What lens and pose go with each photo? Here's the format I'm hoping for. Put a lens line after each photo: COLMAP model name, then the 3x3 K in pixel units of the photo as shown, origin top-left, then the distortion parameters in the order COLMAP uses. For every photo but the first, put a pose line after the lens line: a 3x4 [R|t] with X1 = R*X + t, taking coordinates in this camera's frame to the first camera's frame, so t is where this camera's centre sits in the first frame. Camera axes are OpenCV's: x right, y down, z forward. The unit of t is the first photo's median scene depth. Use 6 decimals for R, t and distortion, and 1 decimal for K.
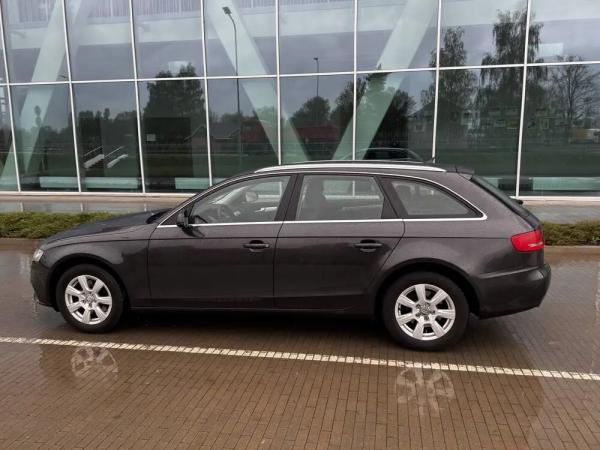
lens RADIAL K [[499.0, 0, 291.4], [0, 499.0, 234.7], [0, 0, 1]] dist [0.098017, -0.156220]
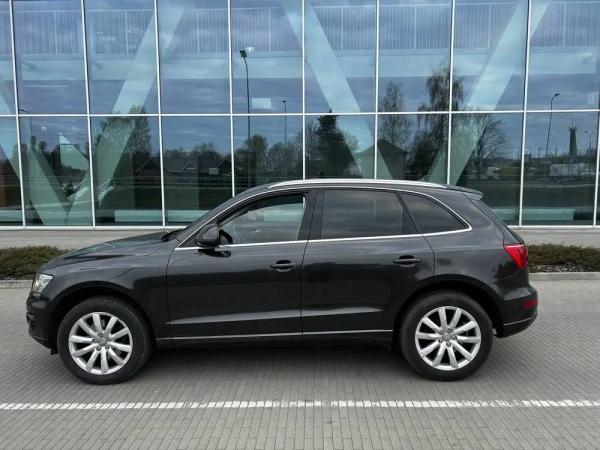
lens RADIAL K [[468.5, 0, 300.0], [0, 468.5, 225.0], [0, 0, 1]] dist [0.015641, -0.005824]
pose [[0.985556, -0.011622, 0.168949, -0.176300], [0.024839, 0.996773, -0.076332, -0.005540], [-0.167516, 0.079426, 0.982665, 0.038780]]
